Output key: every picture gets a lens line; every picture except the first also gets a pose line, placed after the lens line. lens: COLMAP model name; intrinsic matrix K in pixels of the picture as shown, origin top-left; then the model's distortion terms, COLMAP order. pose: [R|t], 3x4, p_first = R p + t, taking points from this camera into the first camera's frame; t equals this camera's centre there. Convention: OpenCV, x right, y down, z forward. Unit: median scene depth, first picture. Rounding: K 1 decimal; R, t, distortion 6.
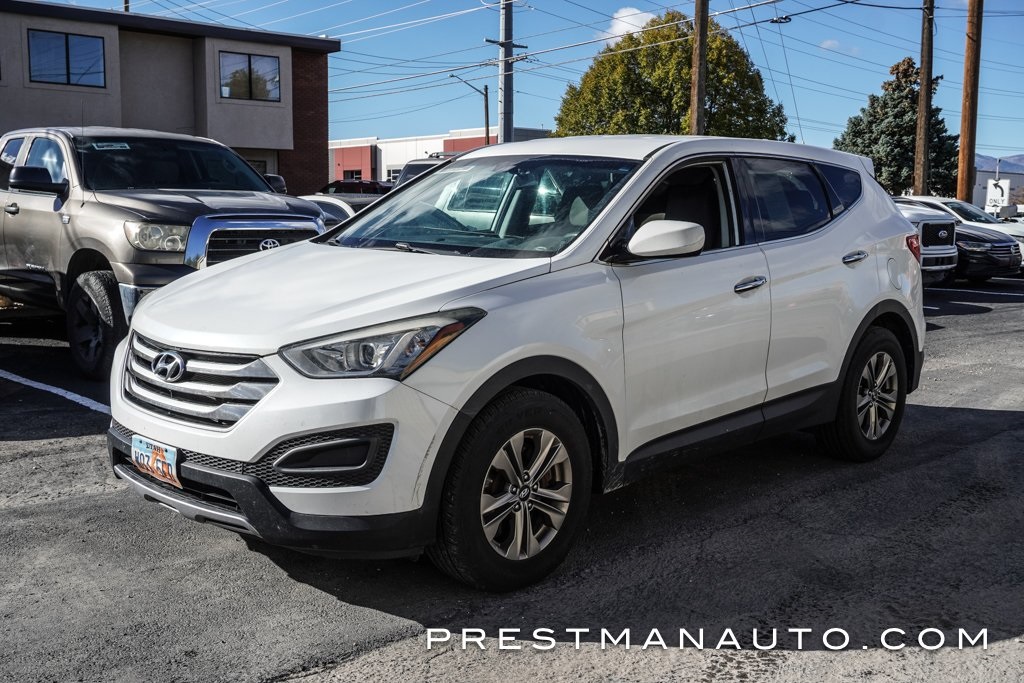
lens RADIAL K [[1138.6, 0, 512.0], [0, 1138.6, 341.5], [0, 0, 1]] dist [-0.007805, -0.000515]
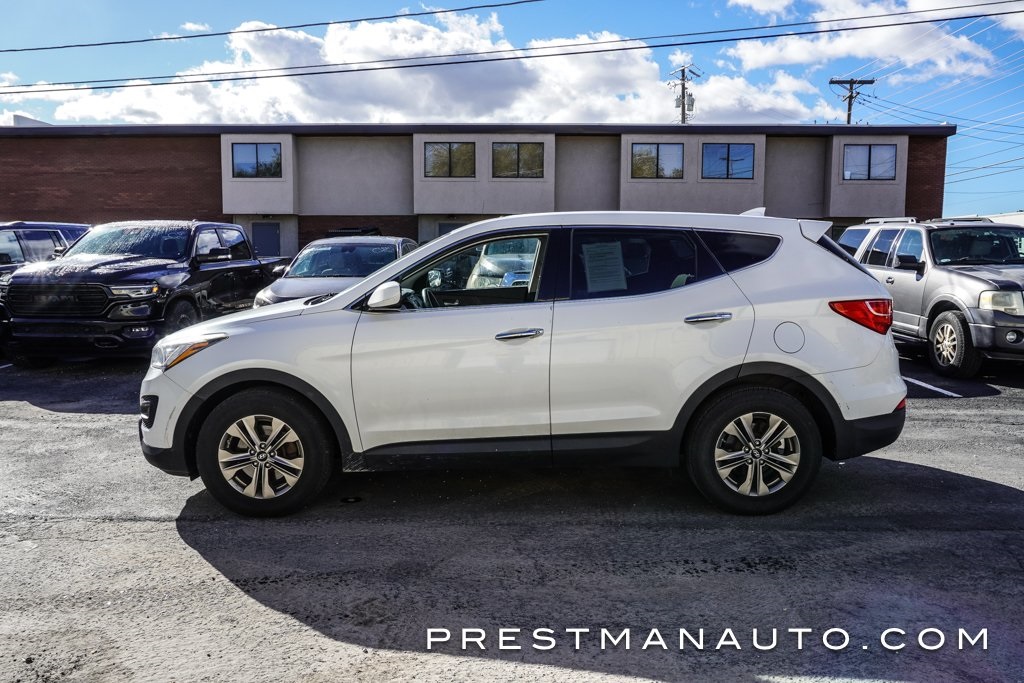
lens RADIAL K [[820.6, 0, 512.0], [0, 820.6, 341.5], [0, 0, 1]] dist [-0.039520, 0.001355]
pose [[0.673841, 0.070647, -0.735492, 0.918094], [-0.084309, 0.996269, 0.018453, -0.062574], [0.734051, 0.049574, 0.677283, 0.431766]]
